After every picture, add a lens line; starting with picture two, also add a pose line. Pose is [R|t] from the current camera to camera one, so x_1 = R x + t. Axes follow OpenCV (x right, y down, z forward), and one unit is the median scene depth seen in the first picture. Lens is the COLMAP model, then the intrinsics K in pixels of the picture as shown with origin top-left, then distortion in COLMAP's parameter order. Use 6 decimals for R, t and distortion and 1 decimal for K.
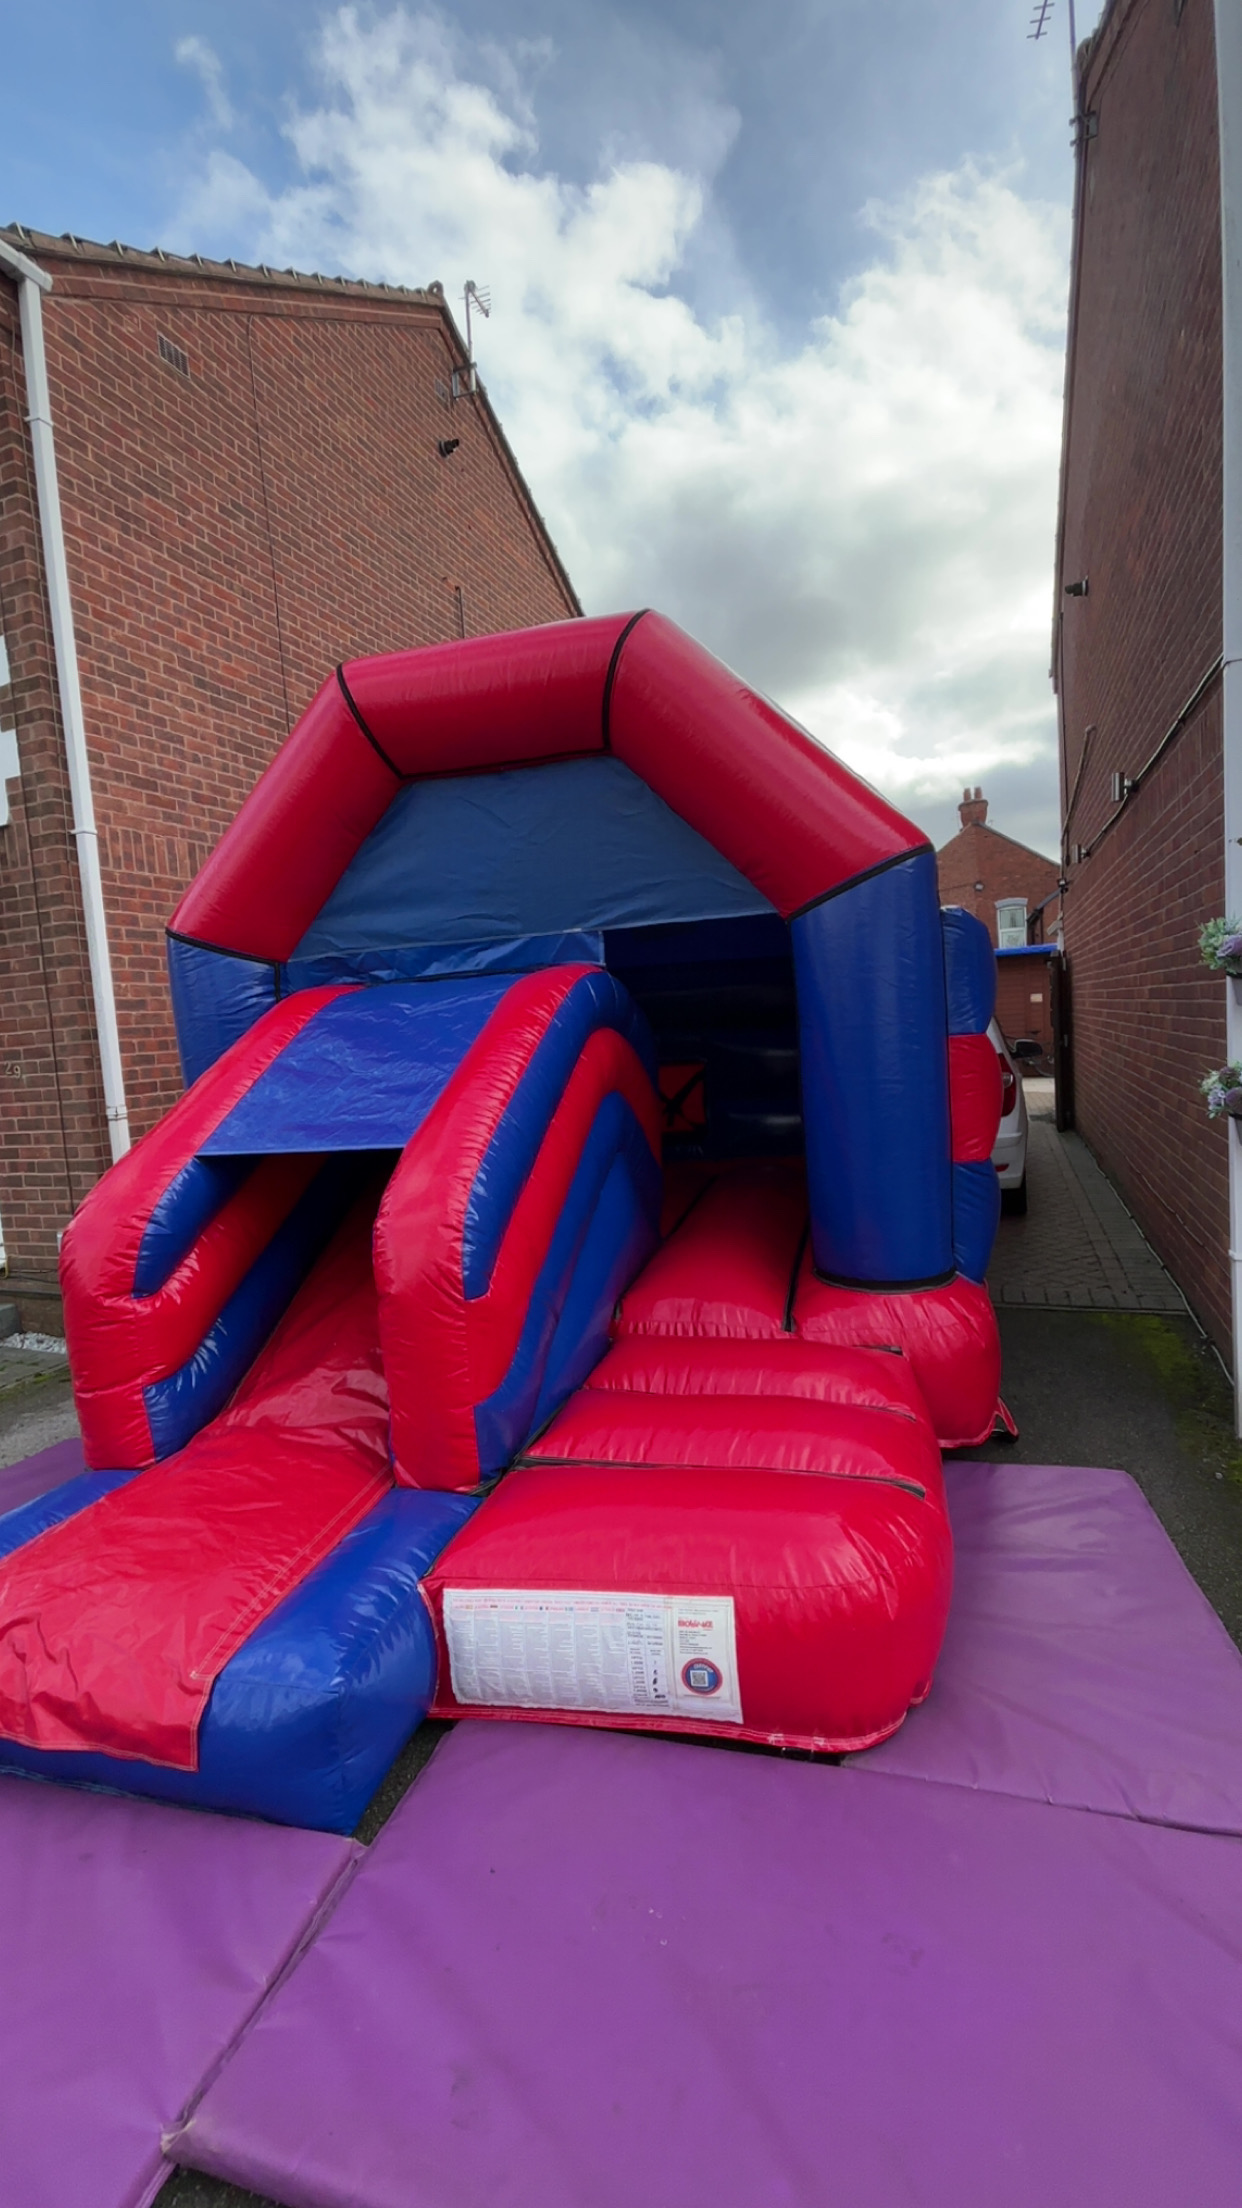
lens RADIAL K [[937.0, 0, 621.0], [0, 937.0, 1104.0], [0, 0, 1]] dist [-0.002789, 0.000328]
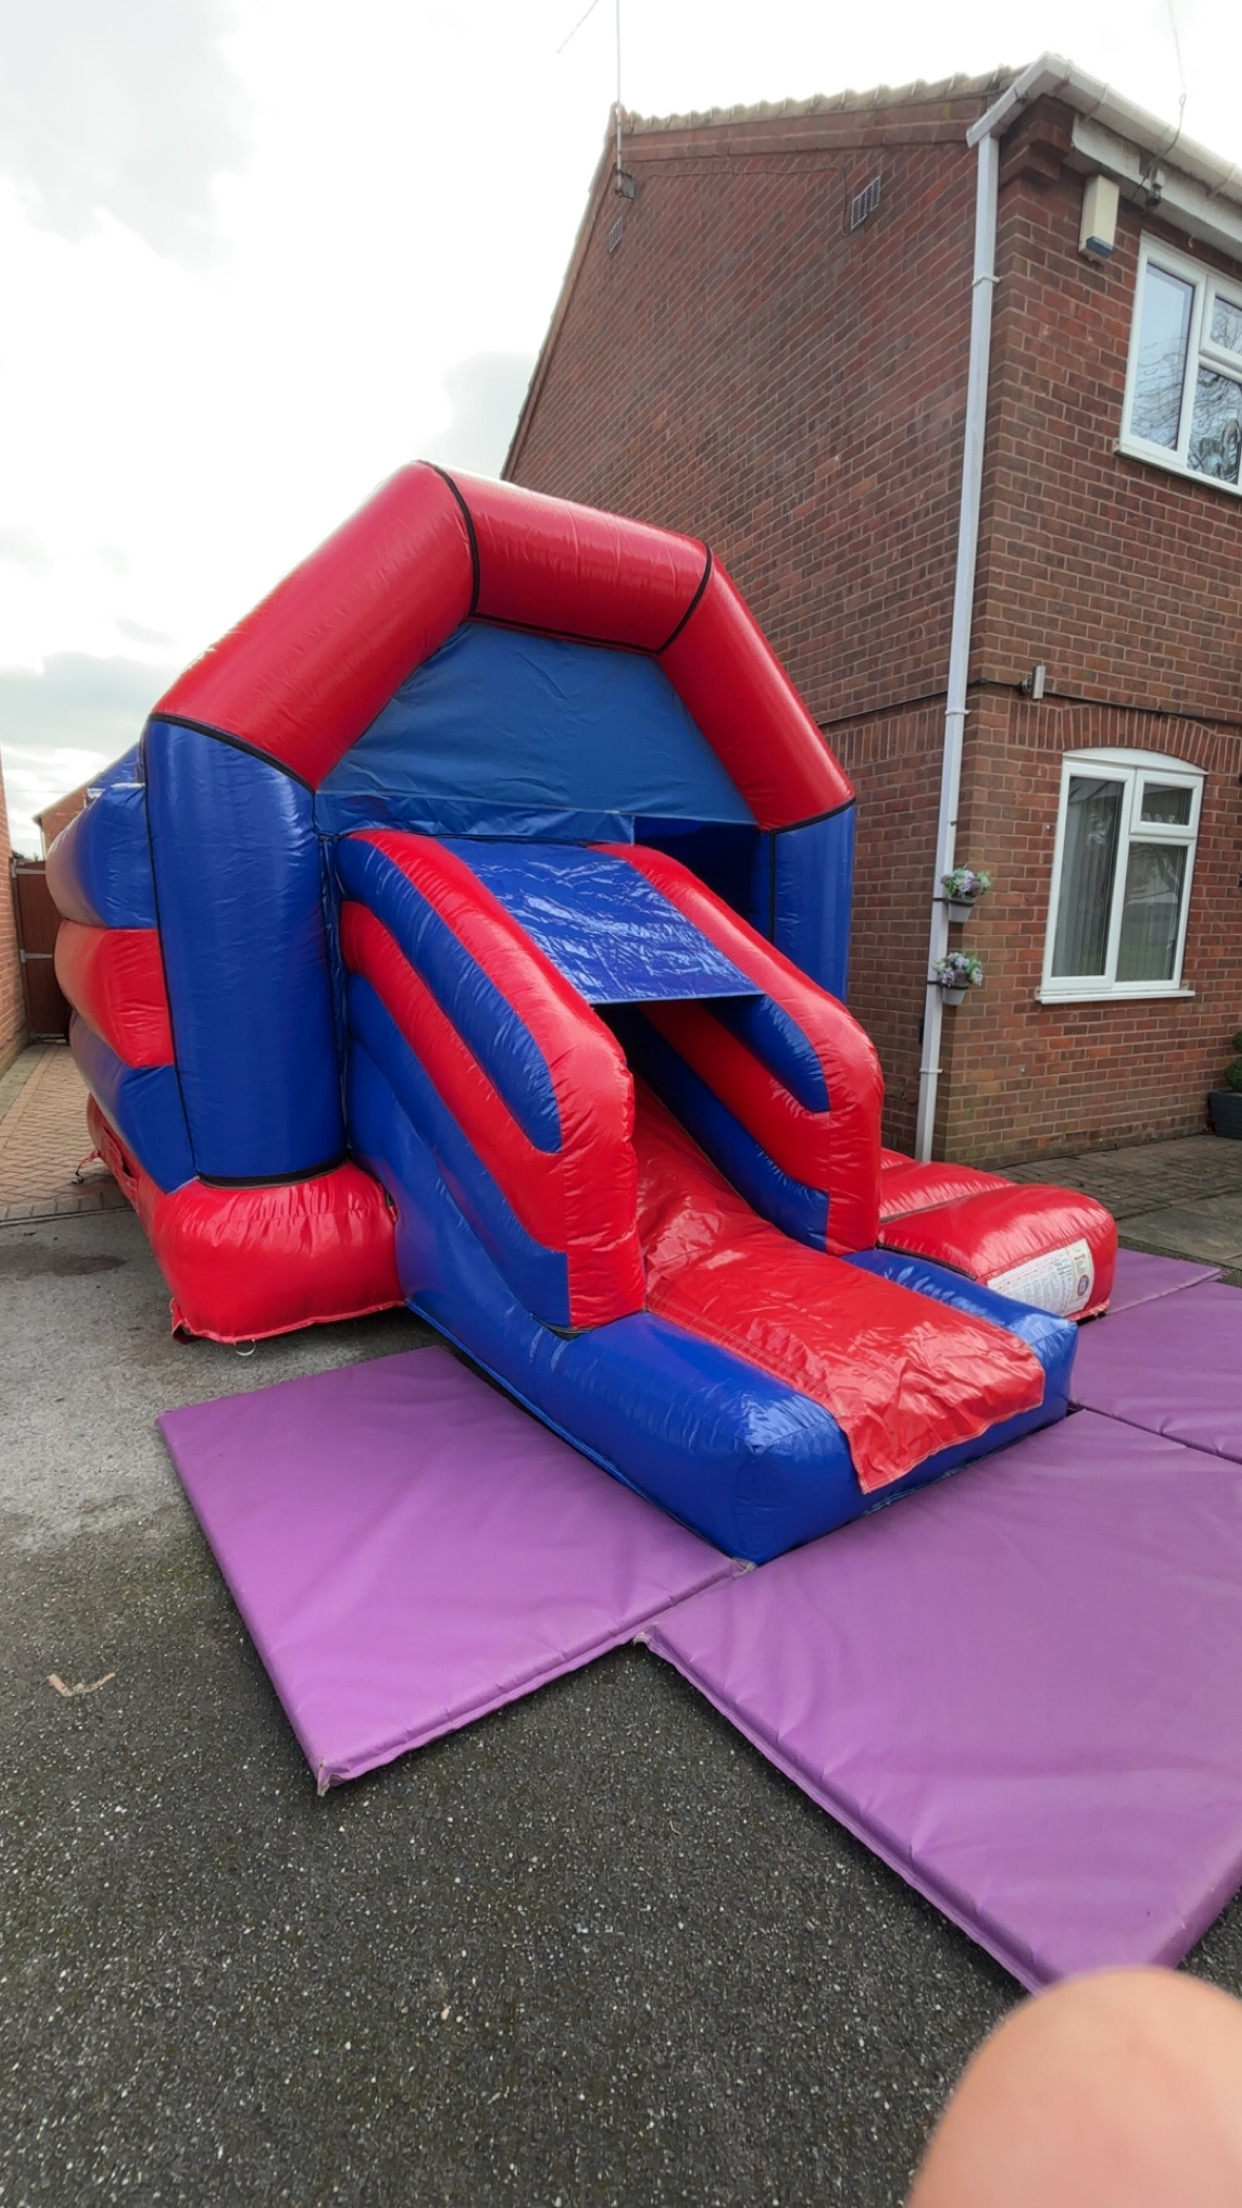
lens RADIAL K [[937.1, 0, 614.7], [0, 937.1, 1108.9], [0, 0, 1]] dist [0.000441, 0.000136]
pose [[0.661006, -0.081265, 0.745967, -0.671064], [0.016420, 0.995447, 0.093893, 0.042274], [-0.750201, -0.049815, 0.659331, 0.199173]]
